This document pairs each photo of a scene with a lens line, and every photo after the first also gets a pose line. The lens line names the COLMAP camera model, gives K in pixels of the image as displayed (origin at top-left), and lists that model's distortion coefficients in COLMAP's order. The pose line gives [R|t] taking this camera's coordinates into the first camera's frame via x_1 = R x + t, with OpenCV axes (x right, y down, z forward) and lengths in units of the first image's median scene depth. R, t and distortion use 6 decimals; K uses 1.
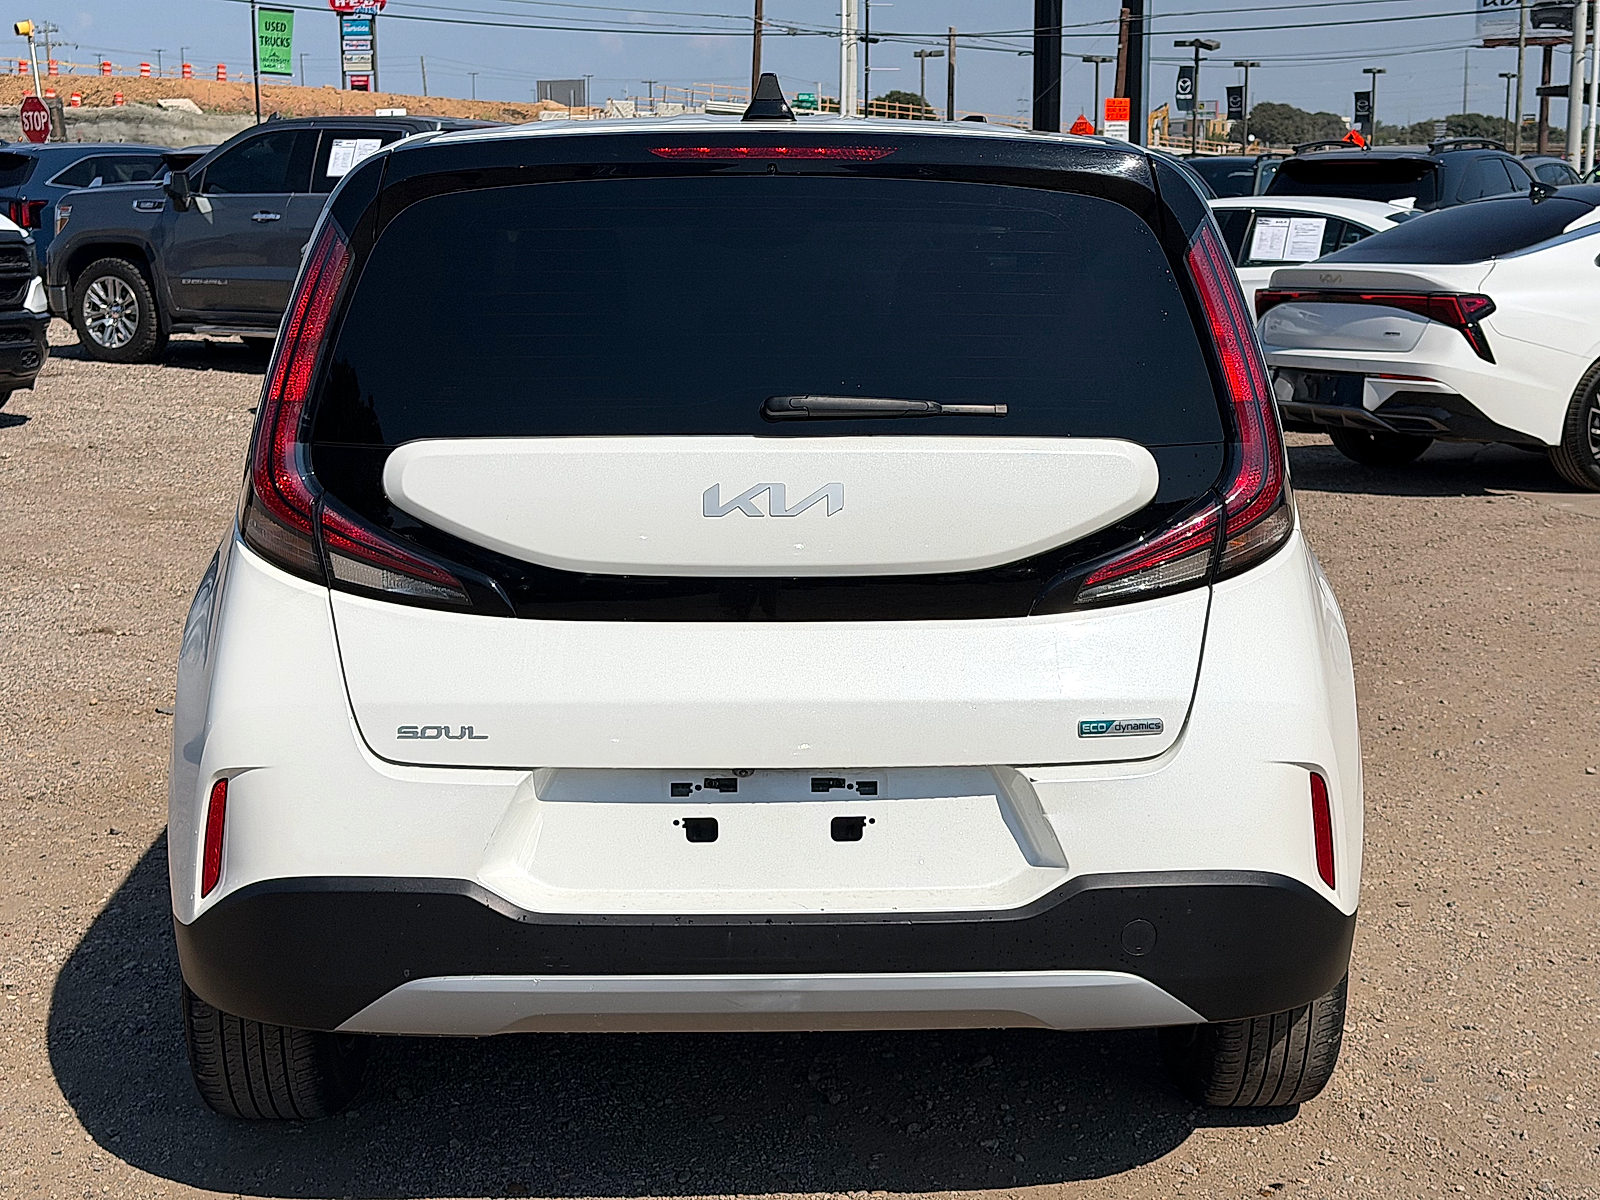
lens RADIAL K [[2474.4, 0, 805.2], [0, 2474.4, 605.2], [0, 0, 1]] dist [0.182929, 0.000000]
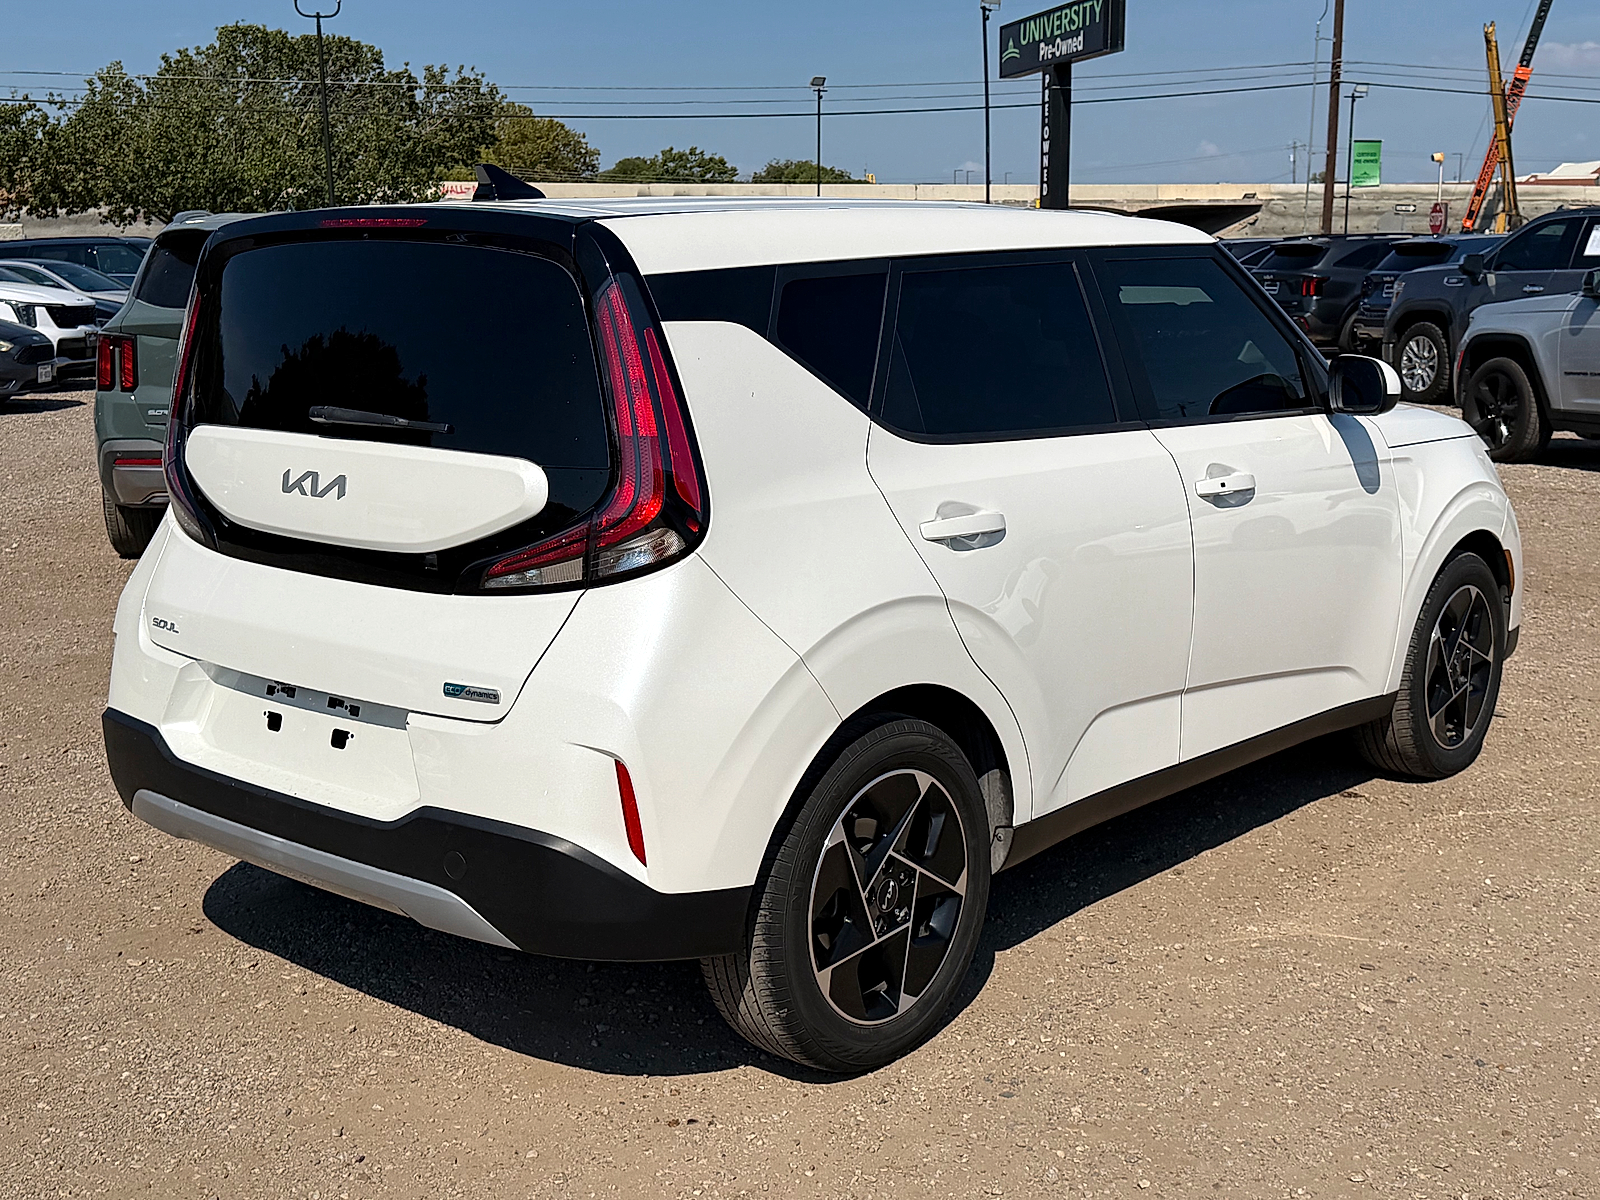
lens RADIAL K [[1891.2, 0, 797.8], [0, 1891.2, 597.9], [0, 0, 1]] dist [-0.007042, 0.000000]
pose [[0.730229, 0.113840, -0.673652, 0.845085], [-0.109072, 0.992799, 0.049541, -0.058789], [0.674440, 0.037300, 0.737387, 0.418255]]
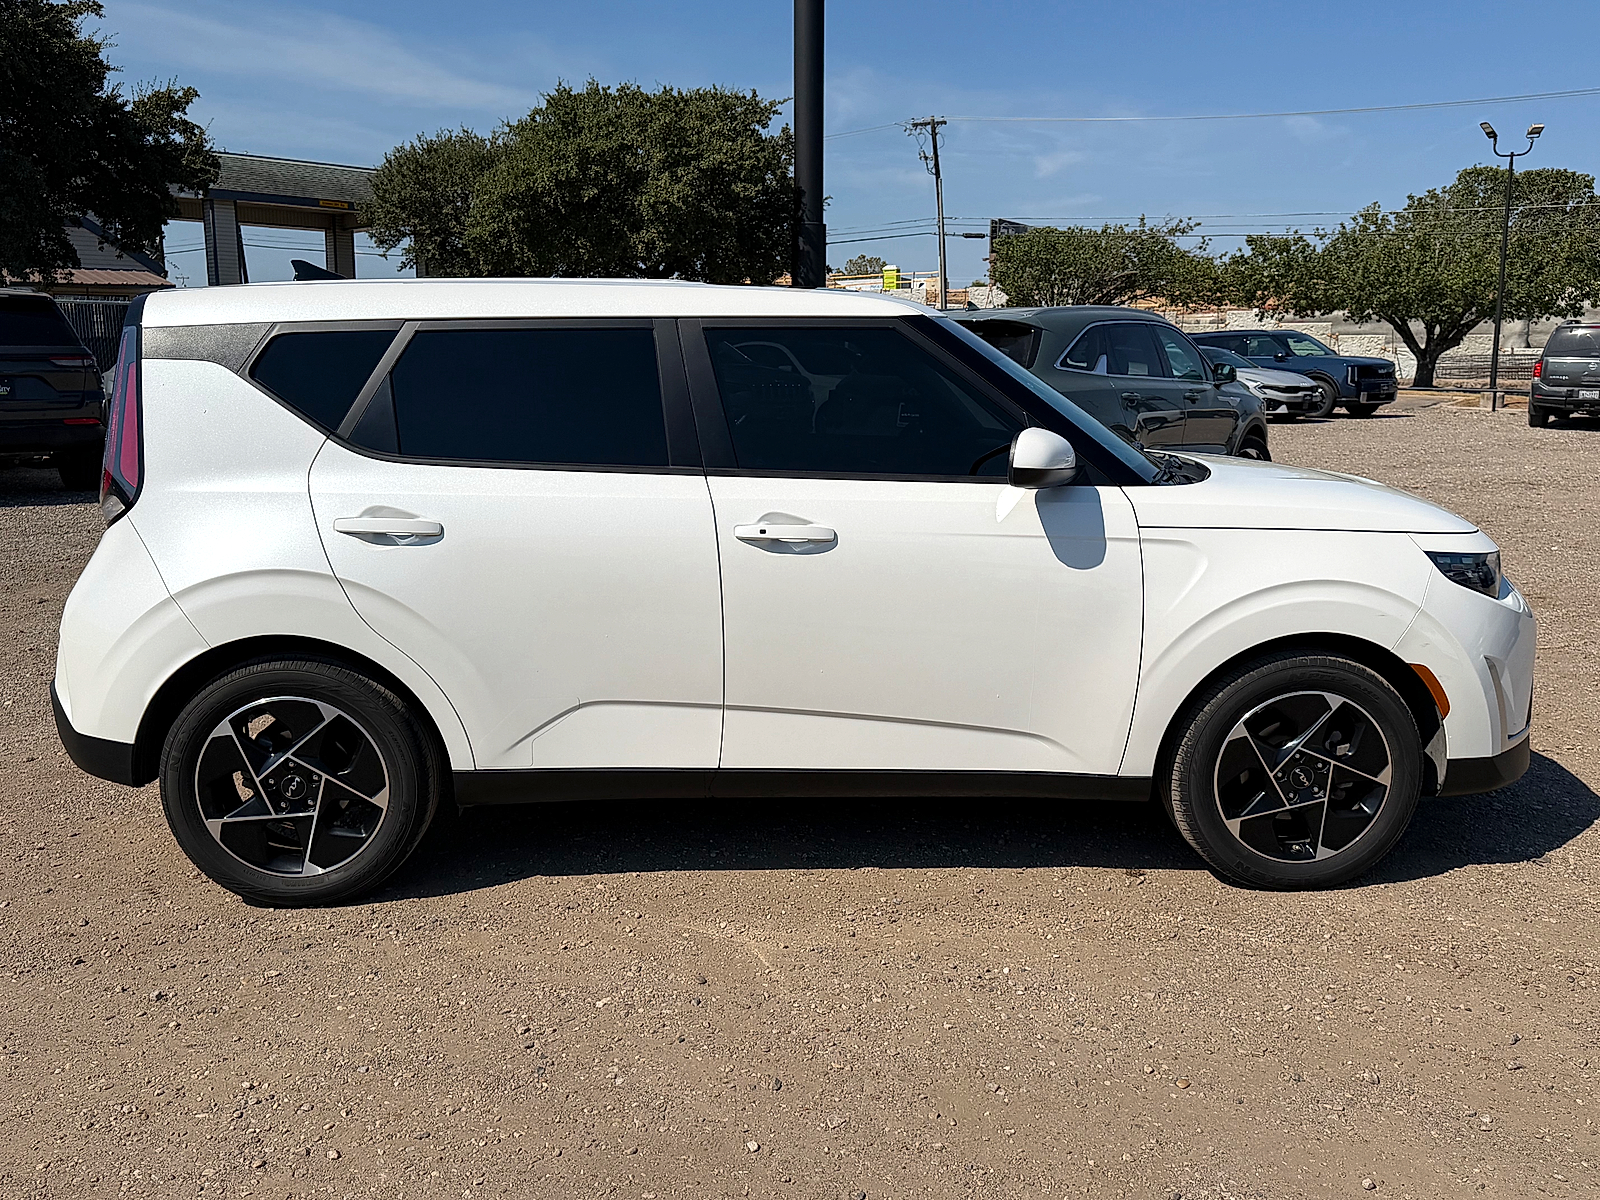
lens RADIAL K [[1322.5, 0, 801.6], [0, 1322.5, 595.2], [0, 0, 1]] dist [0.028588, -0.003120]
pose [[0.028679, 0.181185, -0.983031, 1.153543], [-0.179477, 0.968386, 0.173250, -0.225467], [0.983344, 0.171463, 0.060291, 1.485663]]
